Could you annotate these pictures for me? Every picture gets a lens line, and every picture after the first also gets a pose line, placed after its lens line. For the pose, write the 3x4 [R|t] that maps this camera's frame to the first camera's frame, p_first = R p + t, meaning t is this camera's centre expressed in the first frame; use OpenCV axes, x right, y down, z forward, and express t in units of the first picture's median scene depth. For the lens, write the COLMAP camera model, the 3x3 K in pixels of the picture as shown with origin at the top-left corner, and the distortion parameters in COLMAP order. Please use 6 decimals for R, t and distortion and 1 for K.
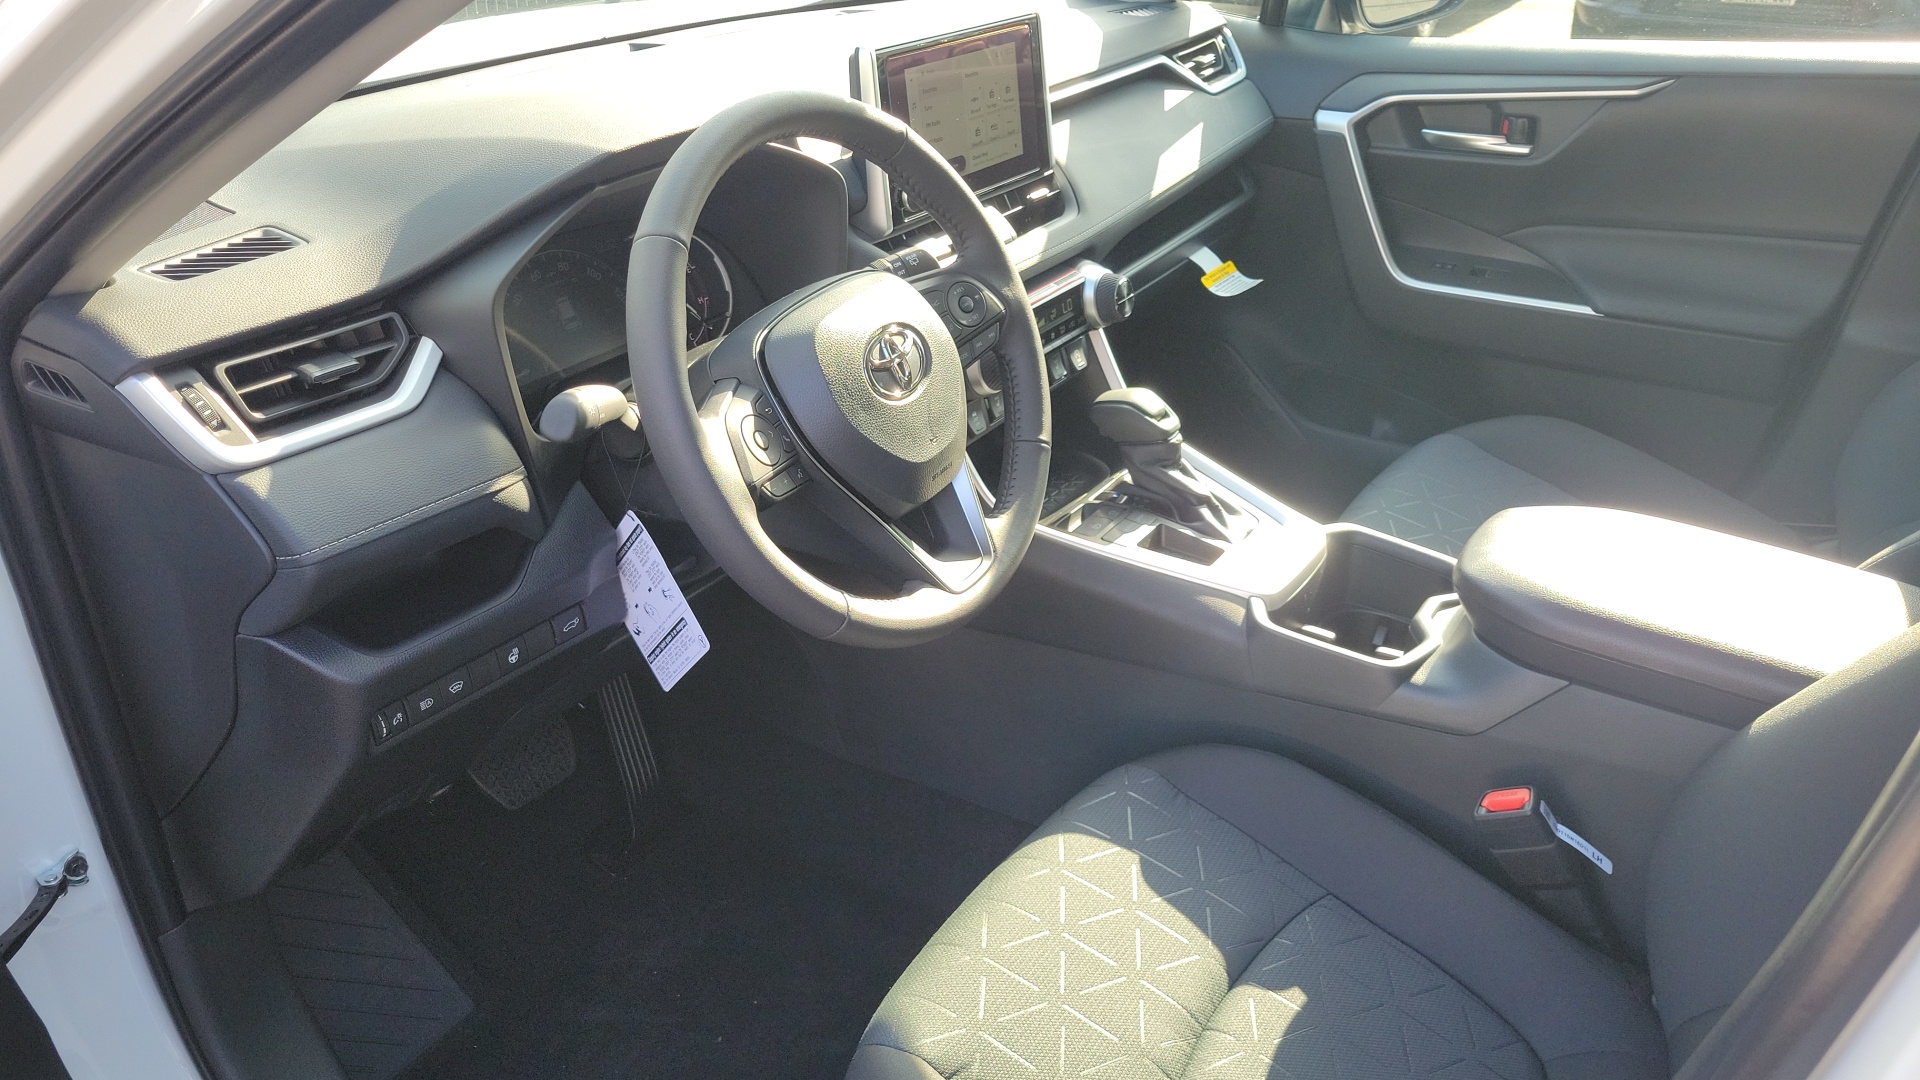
lens RADIAL K [[1426.2, 0, 960.0], [0, 1426.2, 540.0], [0, 0, 1]] dist [0.005809, -0.000527]
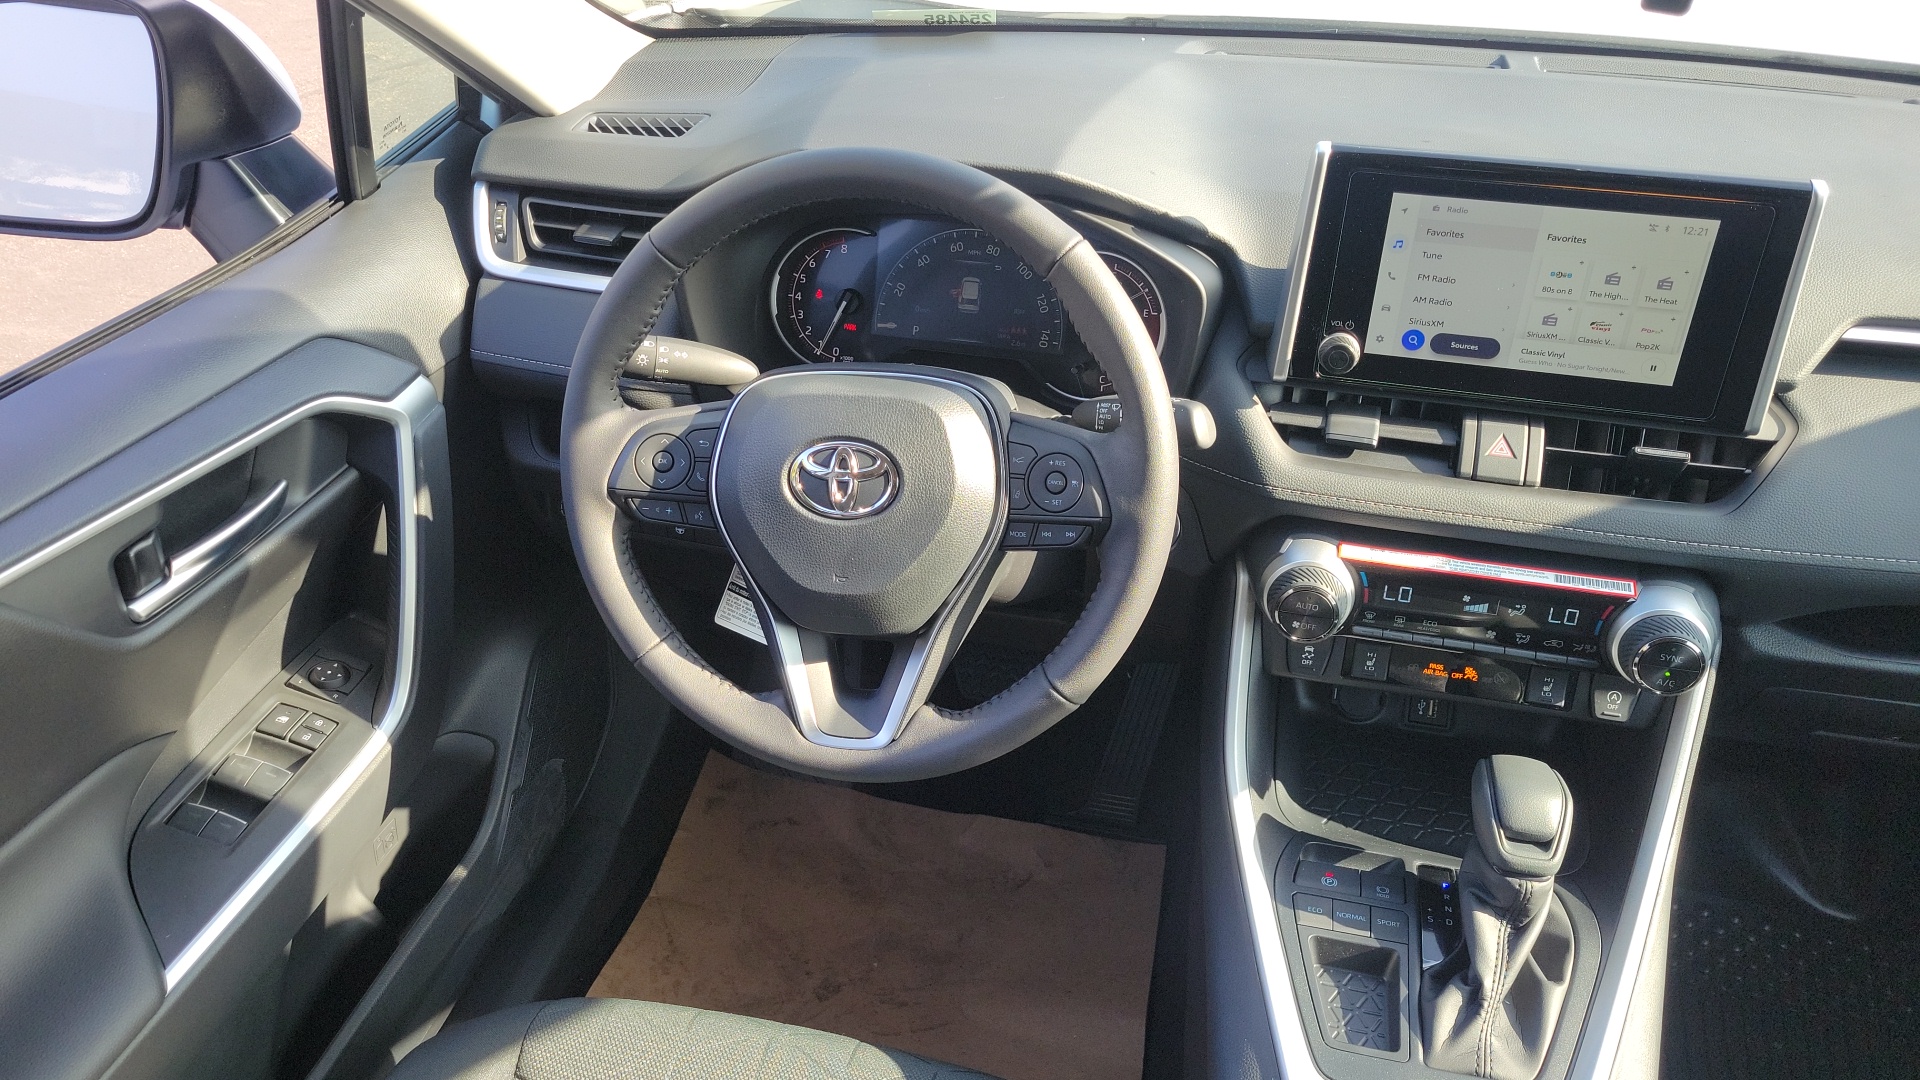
lens RADIAL K [[1426.2, 0, 960.0], [0, 1426.2, 540.0], [0, 0, 1]] dist [0.005809, -0.000527]
pose [[0.330532, 0.537187, -0.776002, 0.754682], [-0.442724, 0.814390, 0.375186, -0.505649], [0.833513, 0.219544, 0.507007, 0.696464]]
